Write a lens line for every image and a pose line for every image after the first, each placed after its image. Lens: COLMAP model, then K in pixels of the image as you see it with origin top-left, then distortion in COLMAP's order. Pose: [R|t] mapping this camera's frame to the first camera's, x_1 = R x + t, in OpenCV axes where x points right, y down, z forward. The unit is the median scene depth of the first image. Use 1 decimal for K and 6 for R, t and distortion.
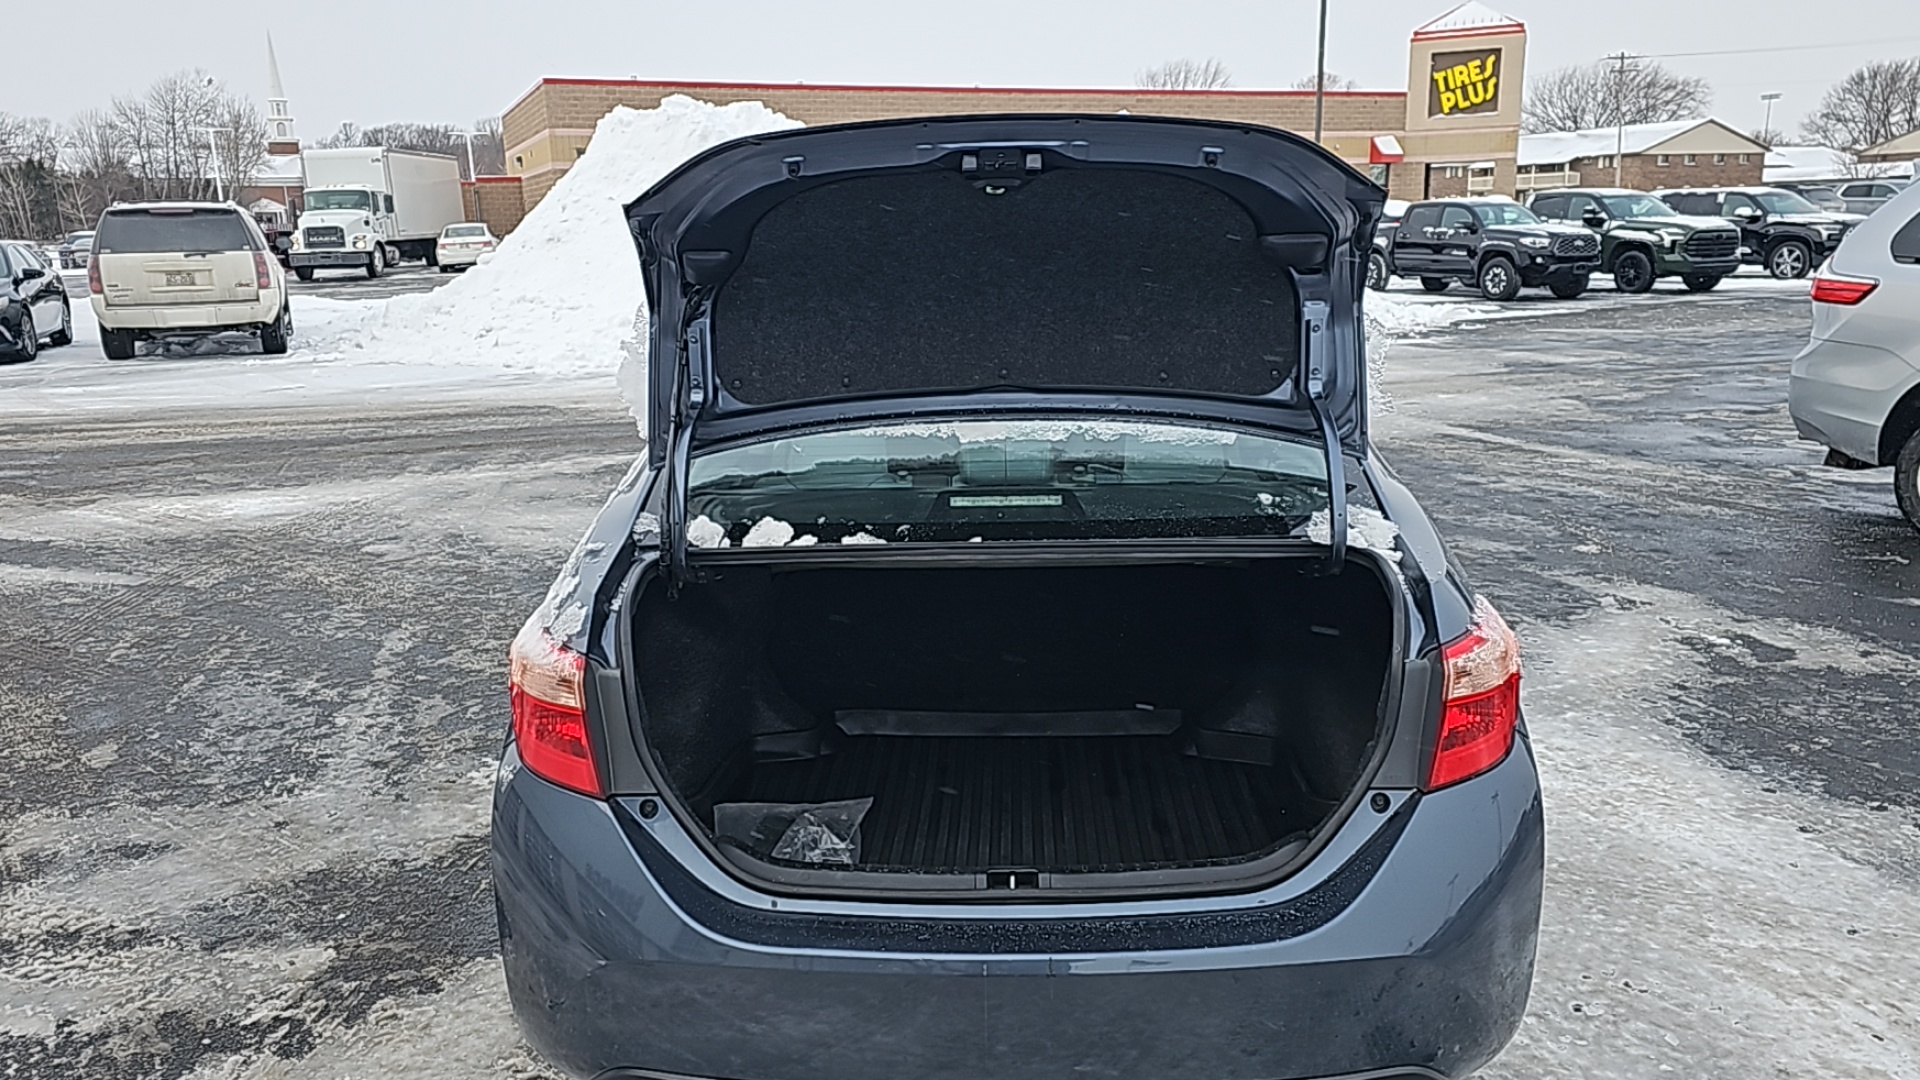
lens RADIAL K [[1367.5, 0, 968.3], [0, 1367.5, 539.3], [0, 0, 1]] dist [0.082160, -0.062325]
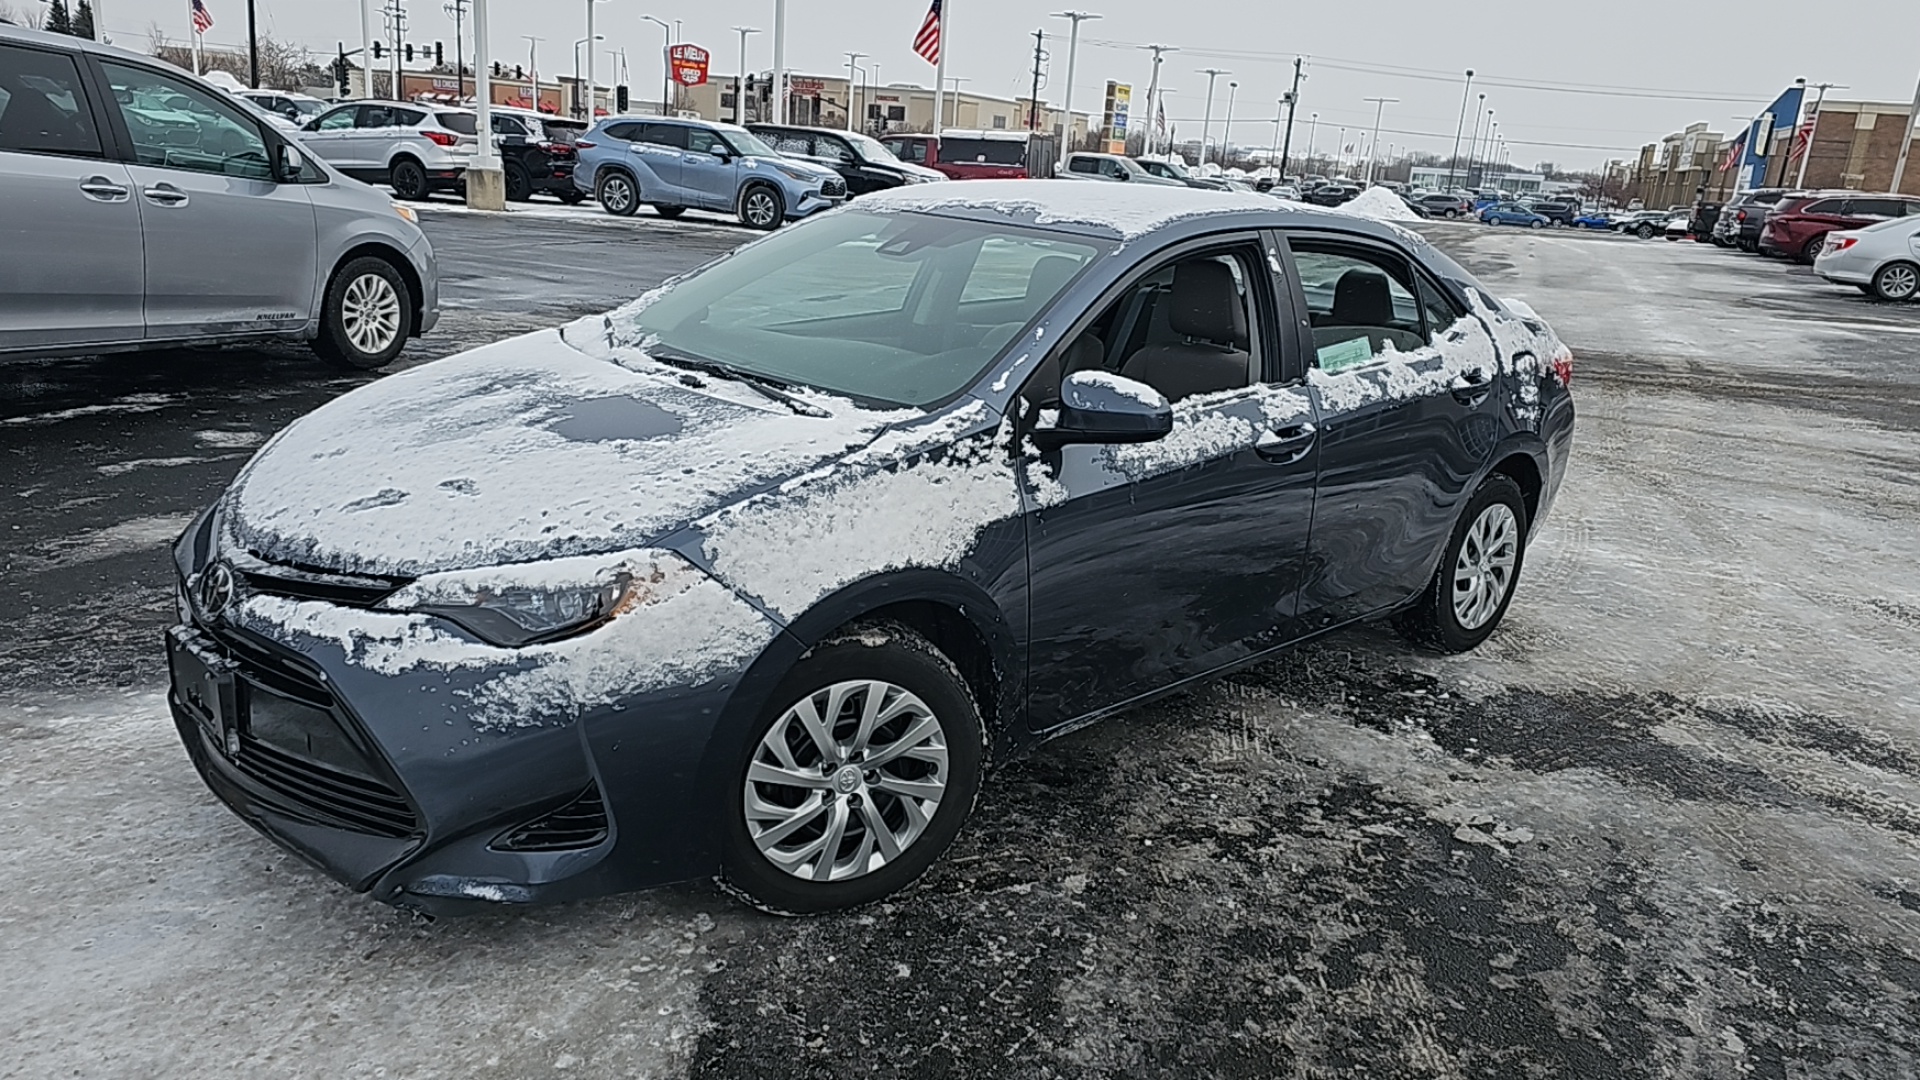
lens RADIAL K [[1367.5, 0, 969.9], [0, 1367.5, 546.2], [0, 0, 1]] dist [0.082160, -0.062325]
pose [[-0.713607, -0.224941, 0.663451, -0.145262], [0.101530, 0.903840, 0.415650, -0.084458], [-0.693150, 0.363971, -0.622148, 0.386999]]
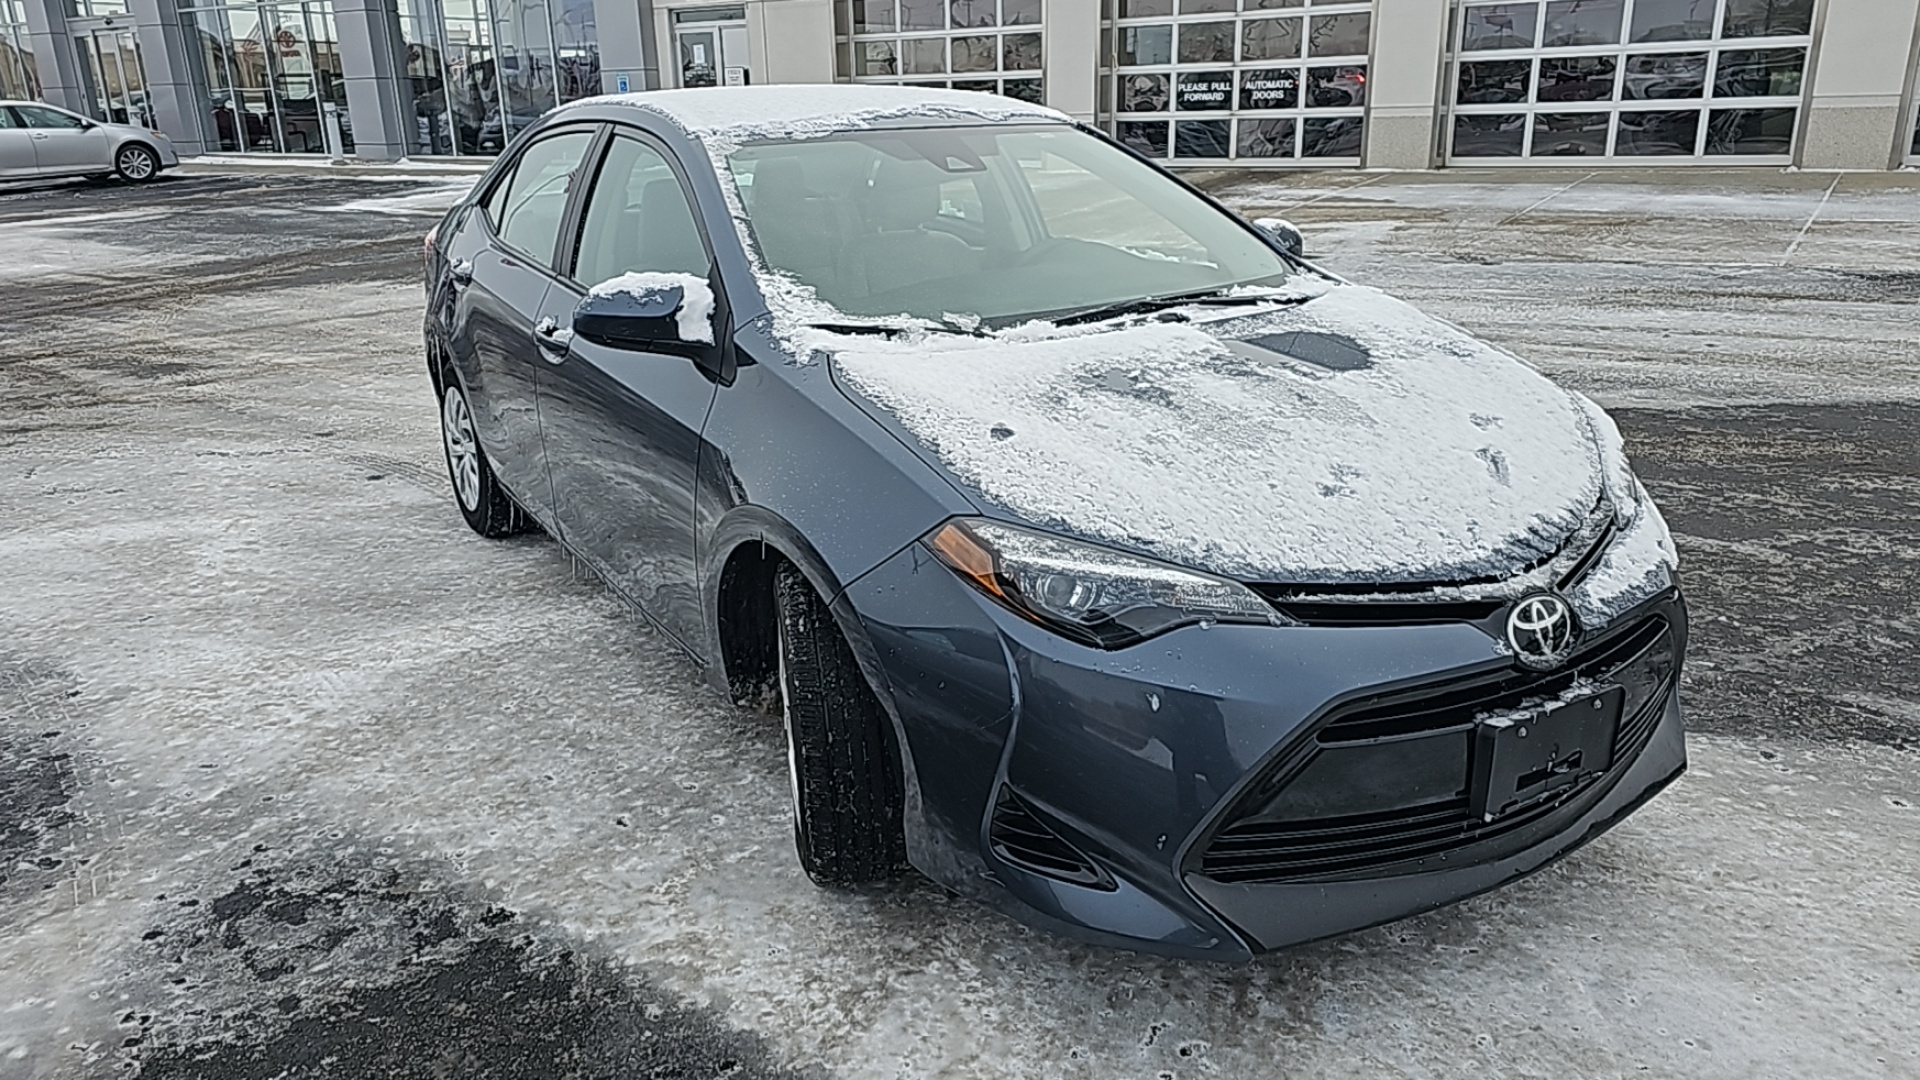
lens RADIAL K [[1367.5, 0, 946.5], [0, 1367.5, 543.3], [0, 0, 1]] dist [0.082160, -0.062325]
pose [[-0.842076, 0.207953, -0.497659, 0.110368], [-0.078998, 0.865181, 0.495197, -0.088203], [0.533543, 0.456308, -0.712120, 0.406460]]
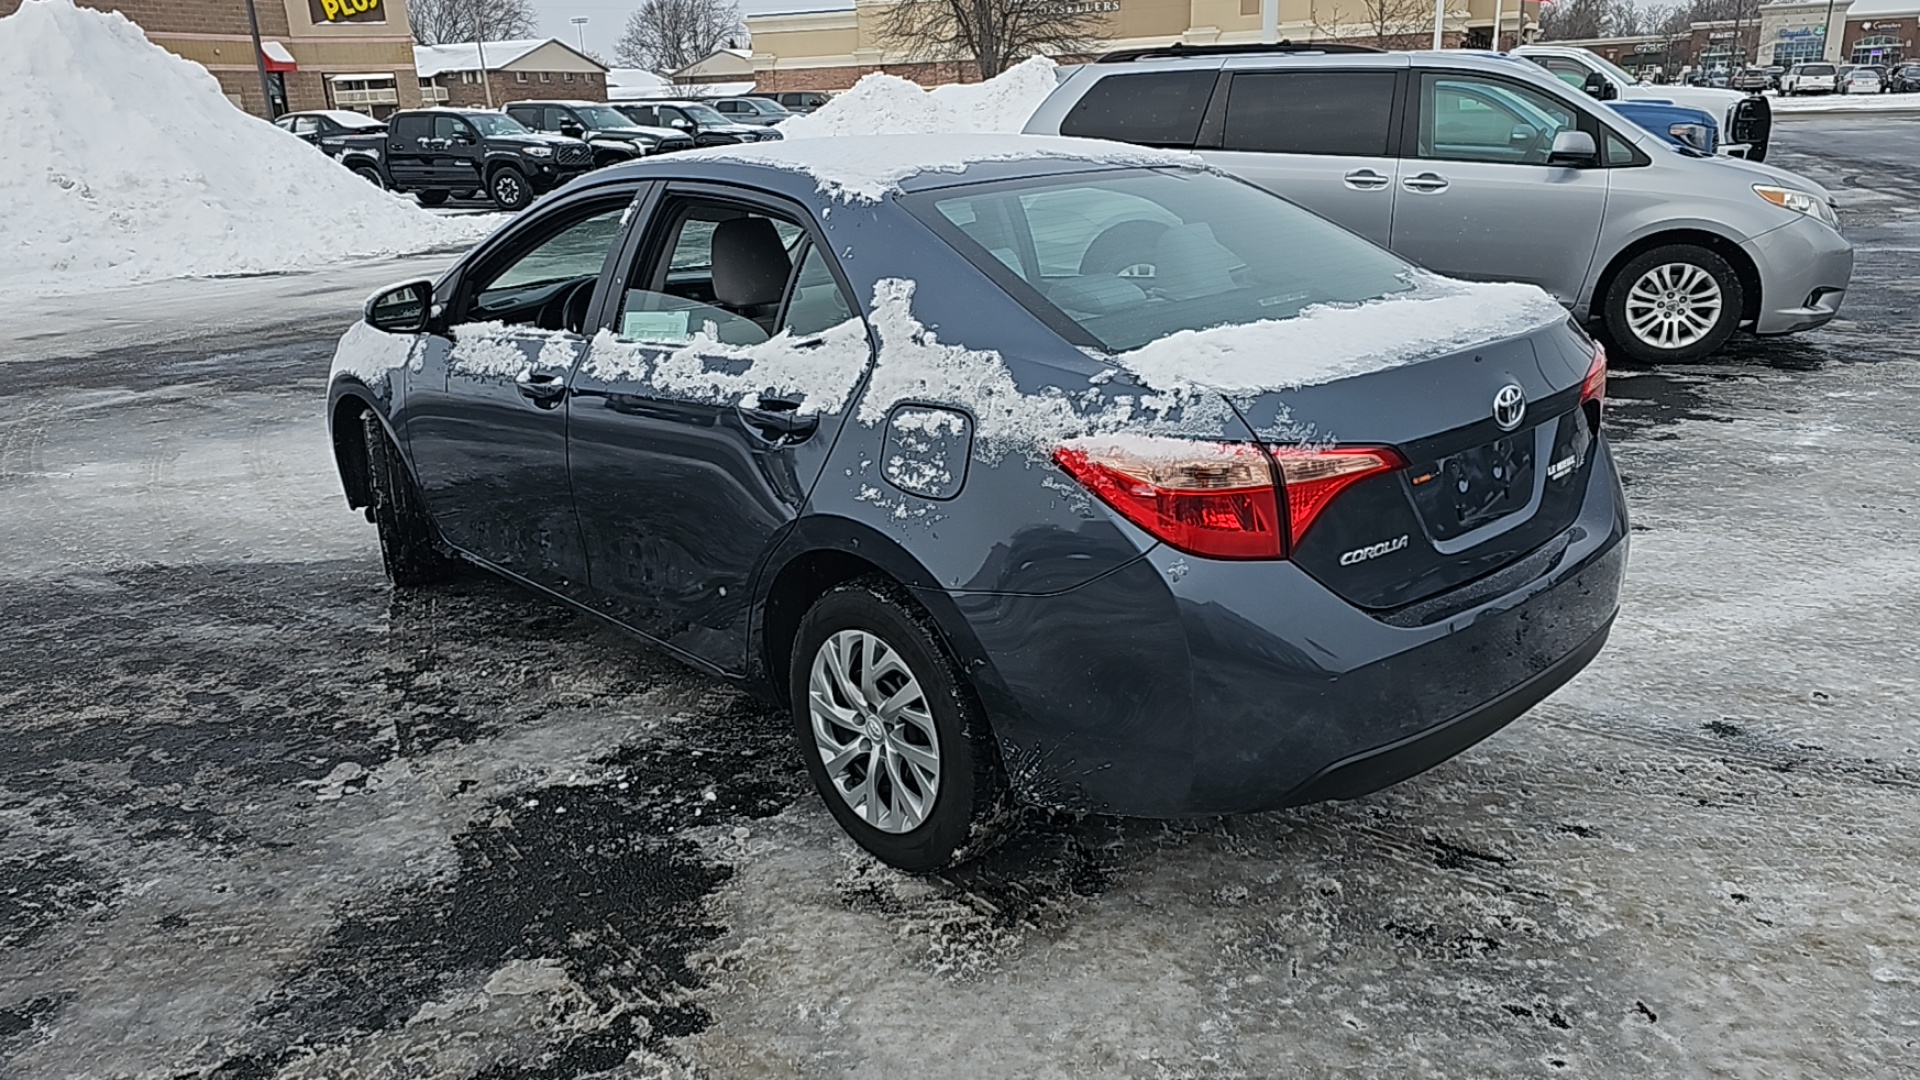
lens RADIAL K [[1367.5, 0, 961.3], [0, 1367.5, 535.9], [0, 0, 1]] dist [0.082160, -0.062325]
pose [[0.724655, -0.211289, 0.655920, -0.134846], [0.176067, 0.977012, 0.120203, -0.002532], [-0.666239, 0.028380, 0.745198, 0.032872]]
